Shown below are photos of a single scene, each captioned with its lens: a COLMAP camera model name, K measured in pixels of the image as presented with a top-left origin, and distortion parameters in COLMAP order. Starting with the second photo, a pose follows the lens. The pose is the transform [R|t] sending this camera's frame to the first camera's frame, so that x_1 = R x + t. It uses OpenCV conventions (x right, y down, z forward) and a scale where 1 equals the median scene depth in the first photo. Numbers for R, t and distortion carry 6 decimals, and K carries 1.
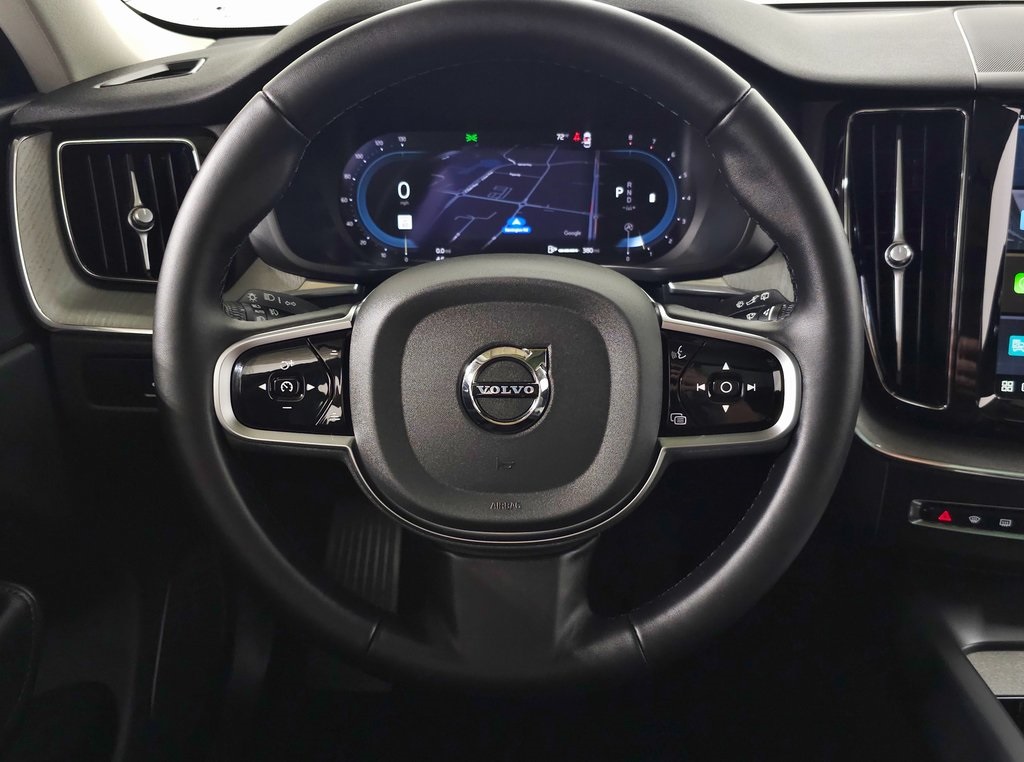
lens RADIAL K [[913.6, 0, 528.0], [0, 913.6, 384.6], [0, 0, 1]] dist [0.098706, -0.153305]
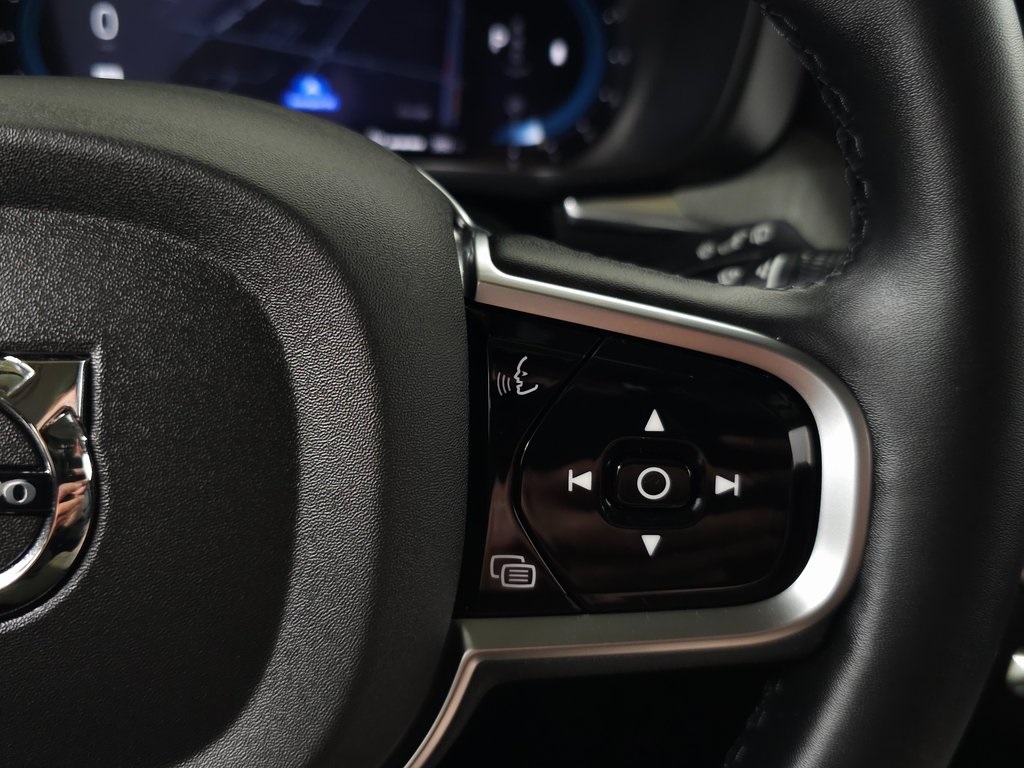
lens RADIAL K [[944.5, 0, 519.0], [0, 944.5, 392.4], [0, 0, 1]] dist [0.001812, 0.008343]
pose [[0.999211, 0.024108, 0.031565, 0.100289], [-0.025922, 0.997958, 0.058374, -0.032039], [-0.030093, -0.059146, 0.997796, 0.425644]]
